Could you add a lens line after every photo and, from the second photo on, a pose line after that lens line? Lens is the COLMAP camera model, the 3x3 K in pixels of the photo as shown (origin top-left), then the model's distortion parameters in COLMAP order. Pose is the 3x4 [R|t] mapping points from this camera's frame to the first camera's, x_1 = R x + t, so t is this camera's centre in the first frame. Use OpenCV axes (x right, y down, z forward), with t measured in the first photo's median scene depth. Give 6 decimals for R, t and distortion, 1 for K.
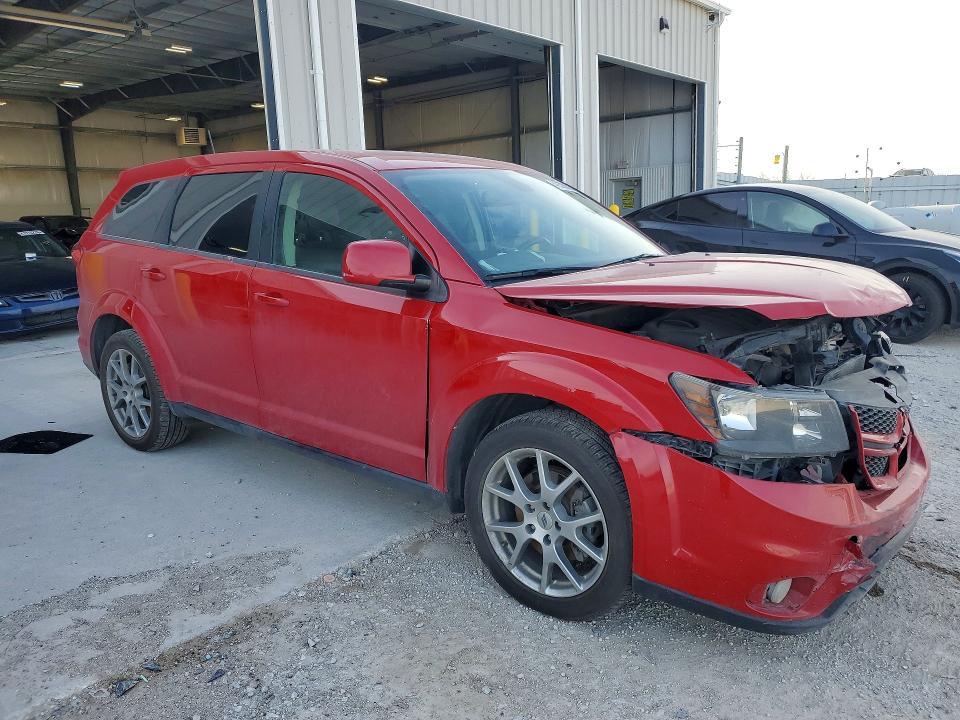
lens RADIAL K [[728.5, 0, 484.9], [0, 728.5, 362.4], [0, 0, 1]] dist [0.001708, 0.003404]
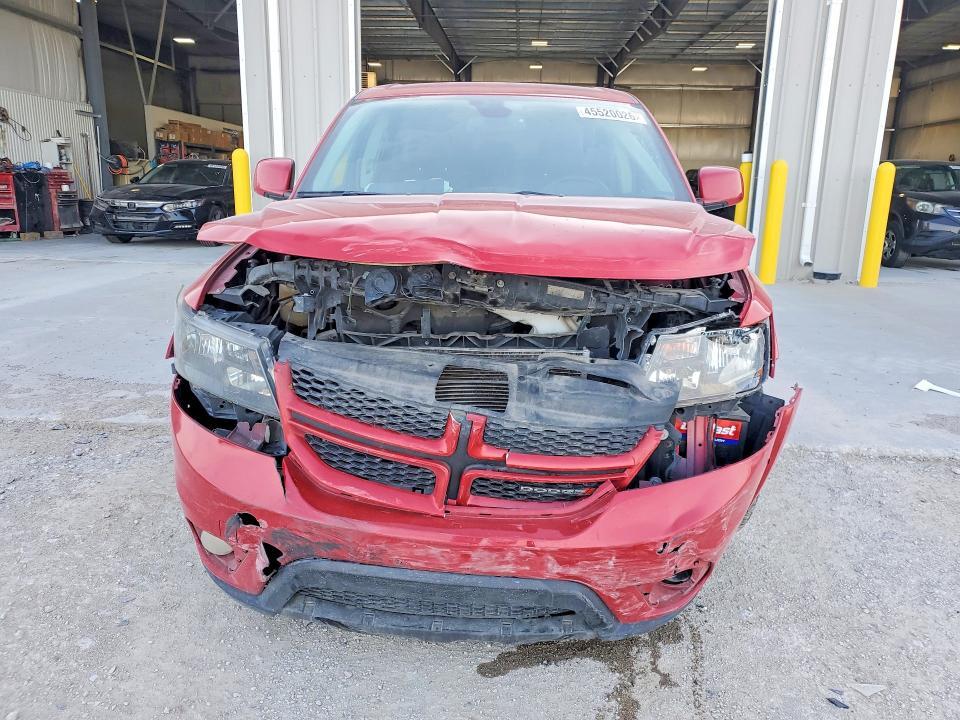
lens RADIAL K [[728.5, 0, 484.9], [0, 728.5, 362.4], [0, 0, 1]] dist [0.001708, 0.003404]
pose [[0.620374, 0.222587, -0.752058, 0.098134], [-0.184086, 0.973421, 0.136251, -0.006768], [0.762396, 0.053917, 0.644861, 0.052326]]
